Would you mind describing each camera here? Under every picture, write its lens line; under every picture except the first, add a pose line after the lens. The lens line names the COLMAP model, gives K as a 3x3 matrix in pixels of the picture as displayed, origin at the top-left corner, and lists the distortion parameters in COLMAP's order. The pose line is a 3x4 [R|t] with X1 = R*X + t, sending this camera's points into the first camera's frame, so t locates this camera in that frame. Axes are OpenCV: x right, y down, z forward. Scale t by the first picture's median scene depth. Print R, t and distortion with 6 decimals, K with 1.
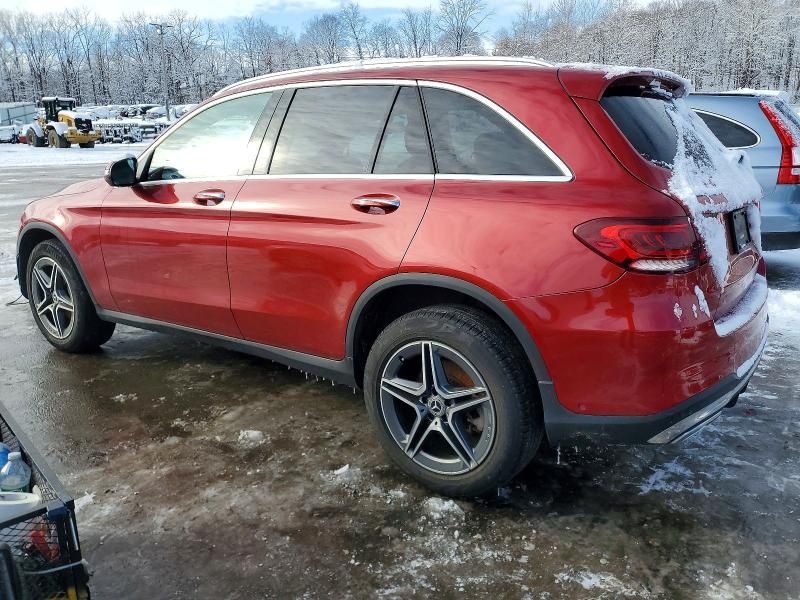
lens RADIAL K [[667.8, 0, 420.5], [0, 667.8, 277.5], [0, 0, 1]] dist [0.027048, -0.010996]
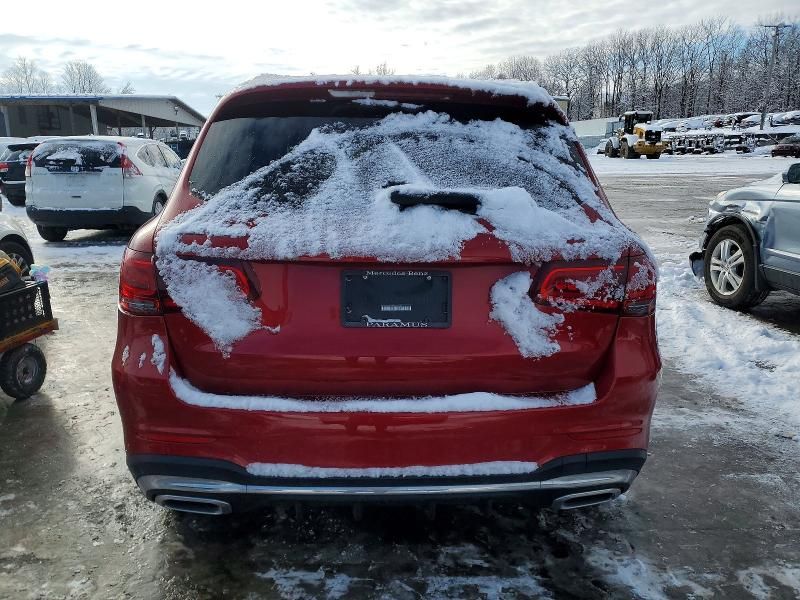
lens RADIAL K [[667.8, 0, 397.3], [0, 667.8, 297.1], [0, 0, 1]] dist [0.027048, -0.010996]
pose [[0.564630, 0.180886, -0.805278, 0.157173], [-0.168855, 0.980368, 0.101821, -0.021732], [0.807886, 0.078484, 0.584089, 0.090339]]
